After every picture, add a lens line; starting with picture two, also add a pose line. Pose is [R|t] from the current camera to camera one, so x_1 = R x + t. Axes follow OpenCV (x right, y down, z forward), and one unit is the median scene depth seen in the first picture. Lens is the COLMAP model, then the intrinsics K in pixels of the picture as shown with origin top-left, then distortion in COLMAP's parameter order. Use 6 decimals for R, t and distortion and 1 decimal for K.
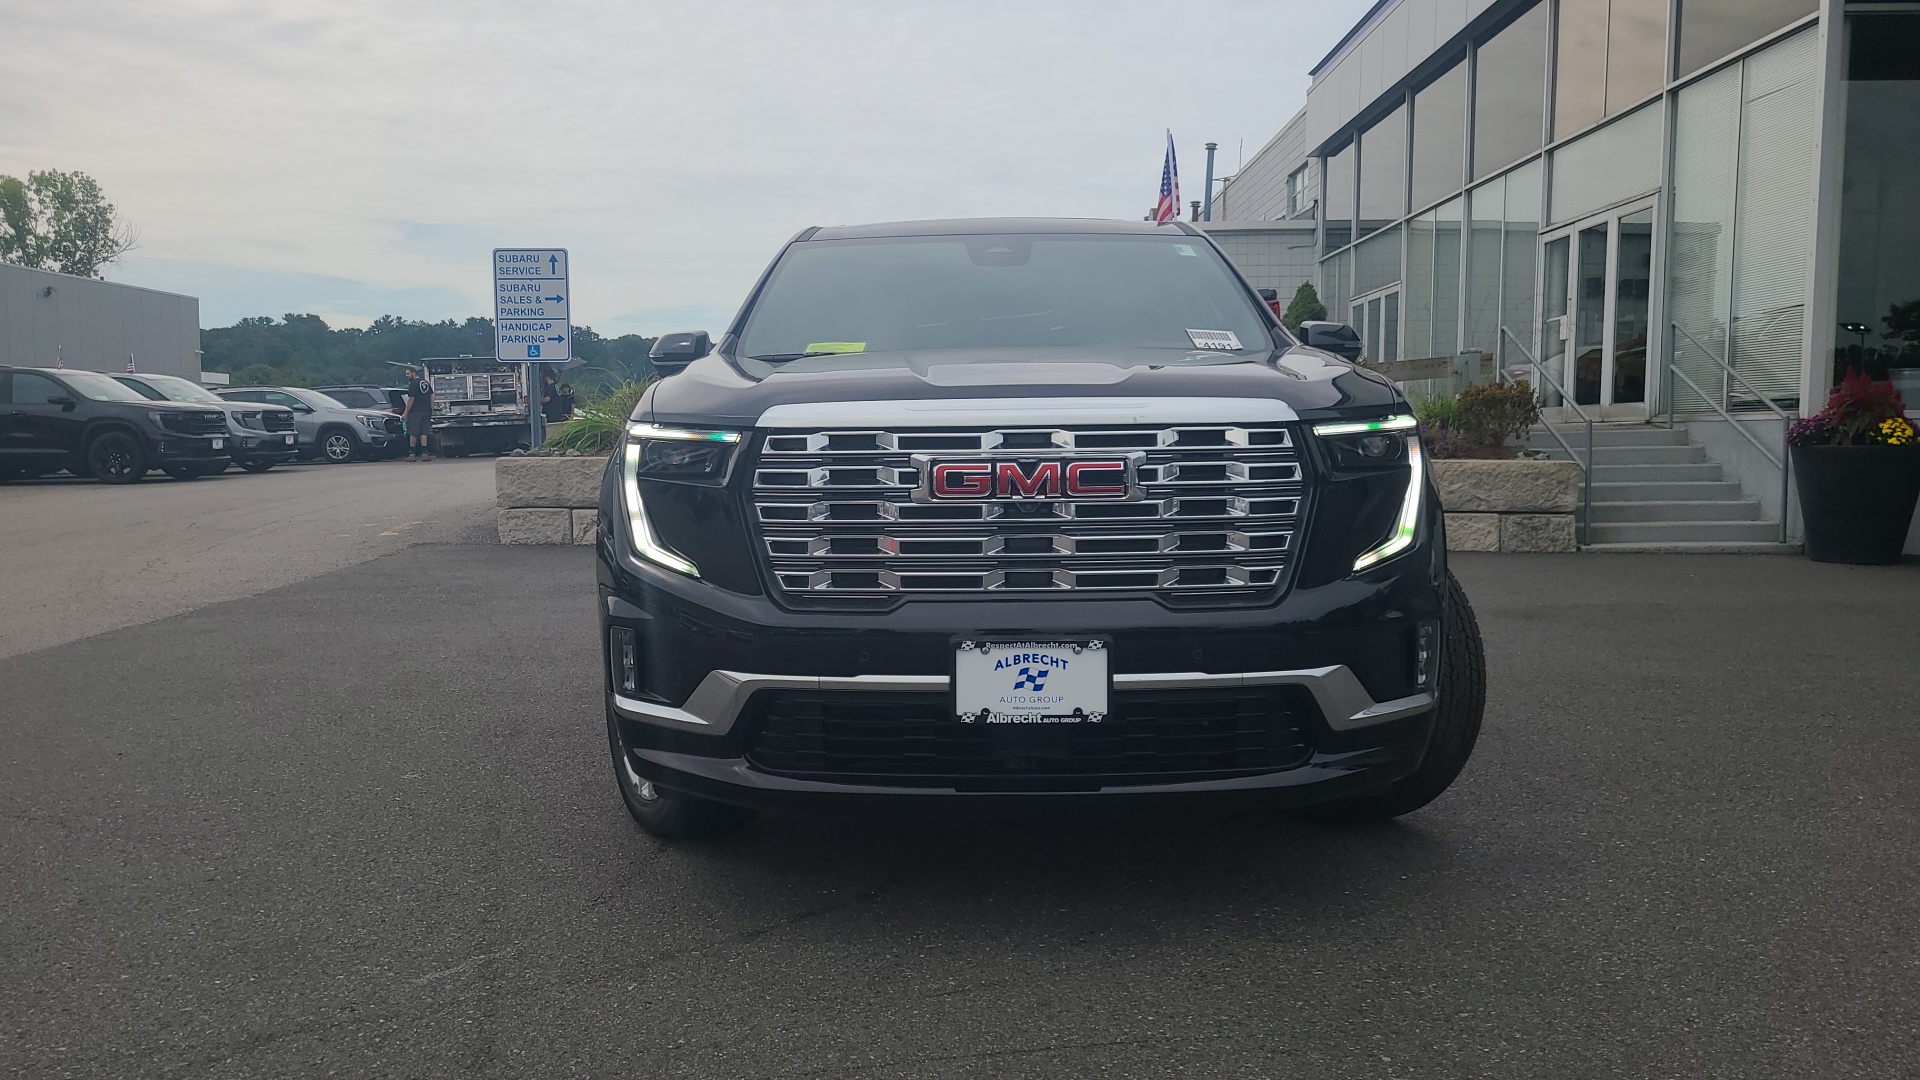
lens RADIAL K [[1437.3, 0, 942.8], [0, 1437.3, 557.0], [0, 0, 1]] dist [0.044741, -0.025928]
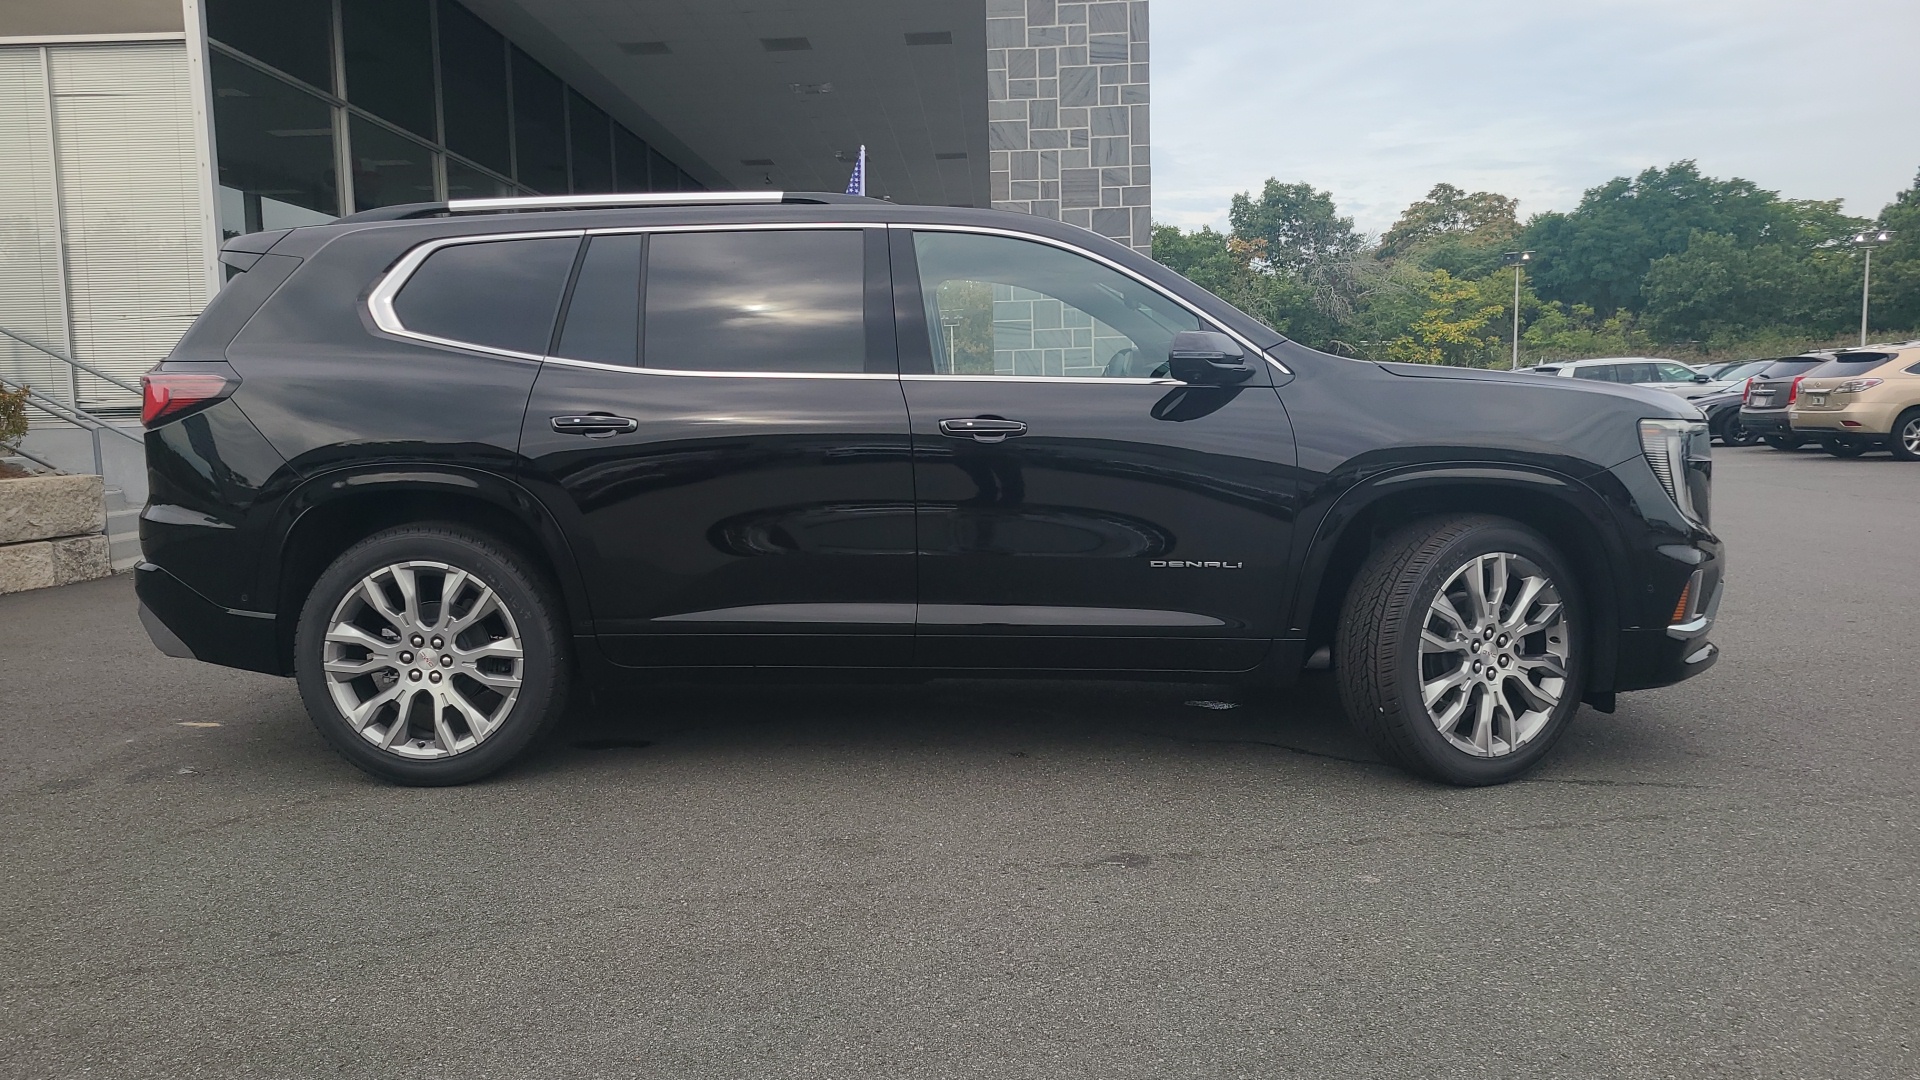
lens RADIAL K [[1437.3, 0, 927.6], [0, 1437.3, 539.2], [0, 0, 1]] dist [0.044741, -0.025928]
pose [[0.017252, -0.091111, 0.995691, -1.721472], [0.108656, 0.990113, 0.088718, -0.194429], [-0.993930, 0.106657, 0.026981, 1.811104]]
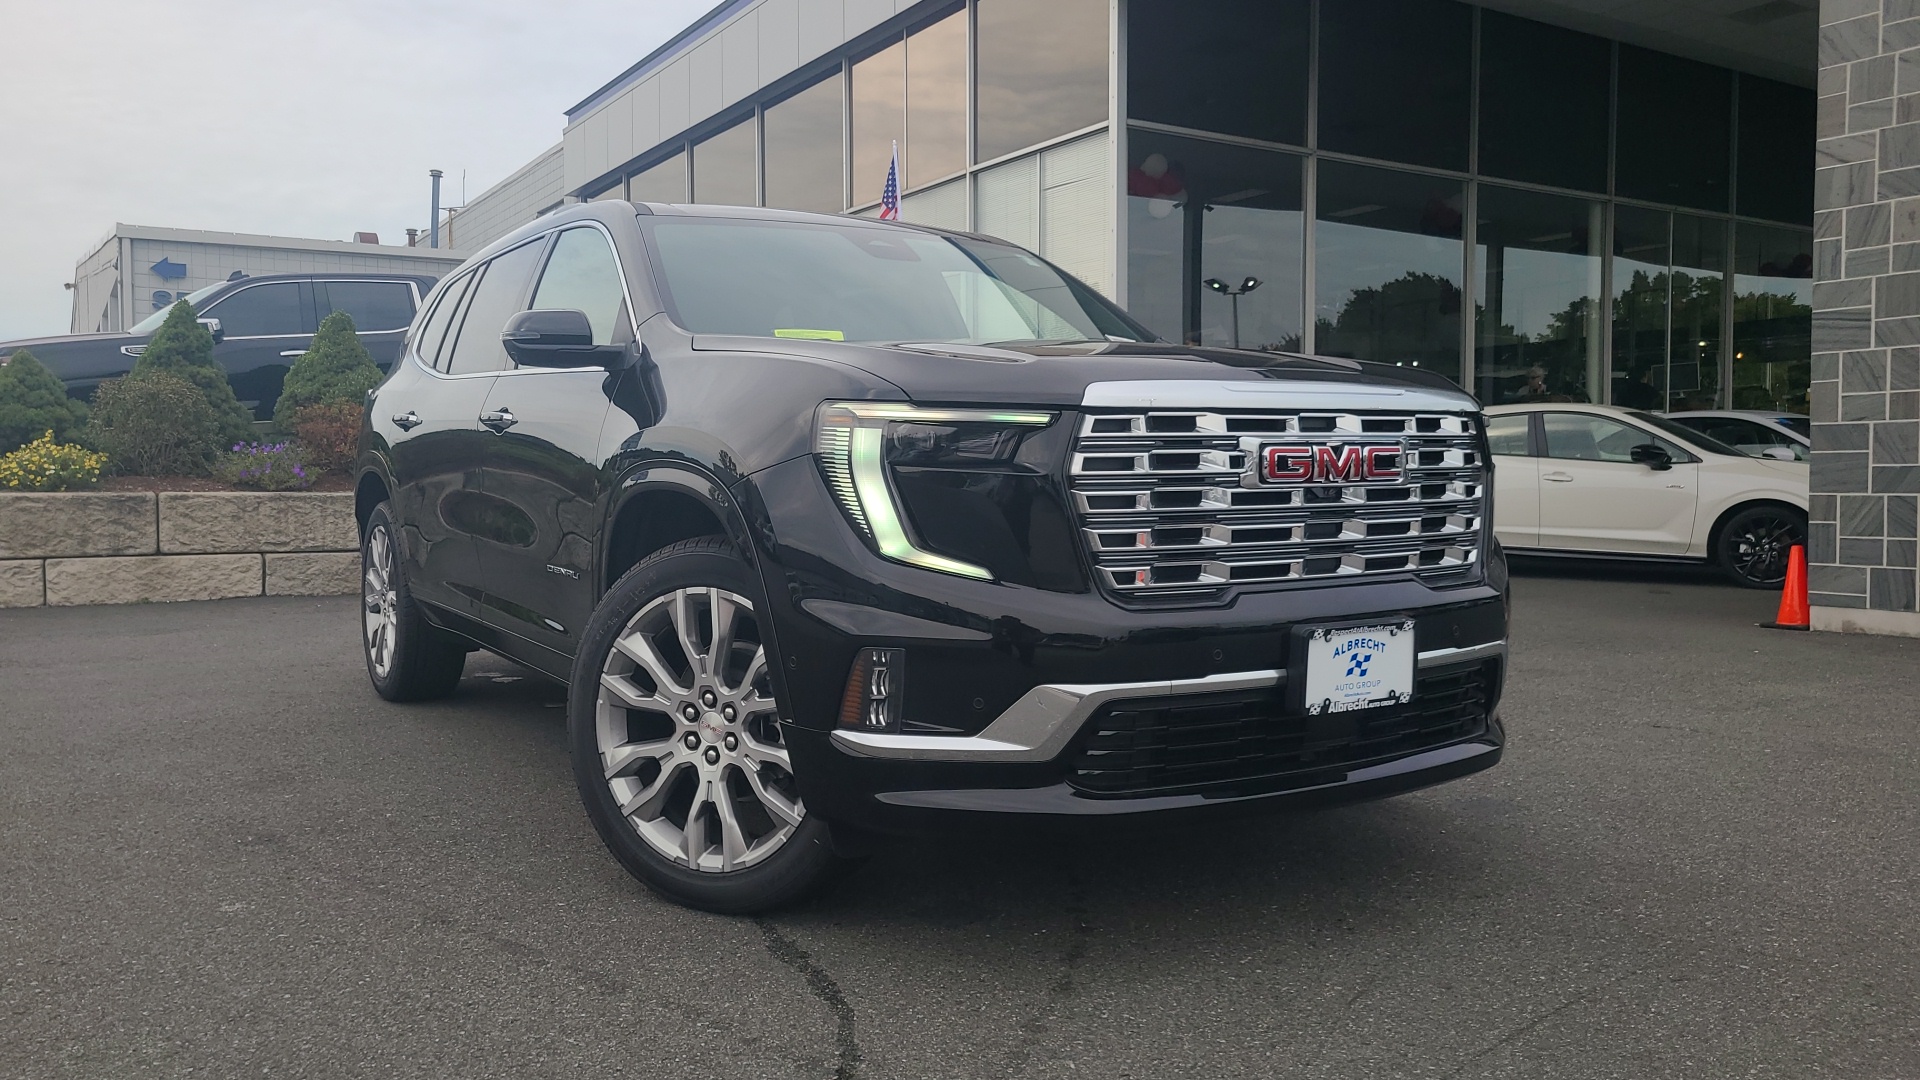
lens RADIAL K [[1437.3, 0, 944.9], [0, 1437.3, 540.4], [0, 0, 1]] dist [0.044741, -0.025928]
pose [[0.838117, -0.025062, 0.544914, -0.690733], [0.048238, 0.998436, -0.028272, 0.013648], [-0.543353, 0.049981, 0.838015, 0.309079]]
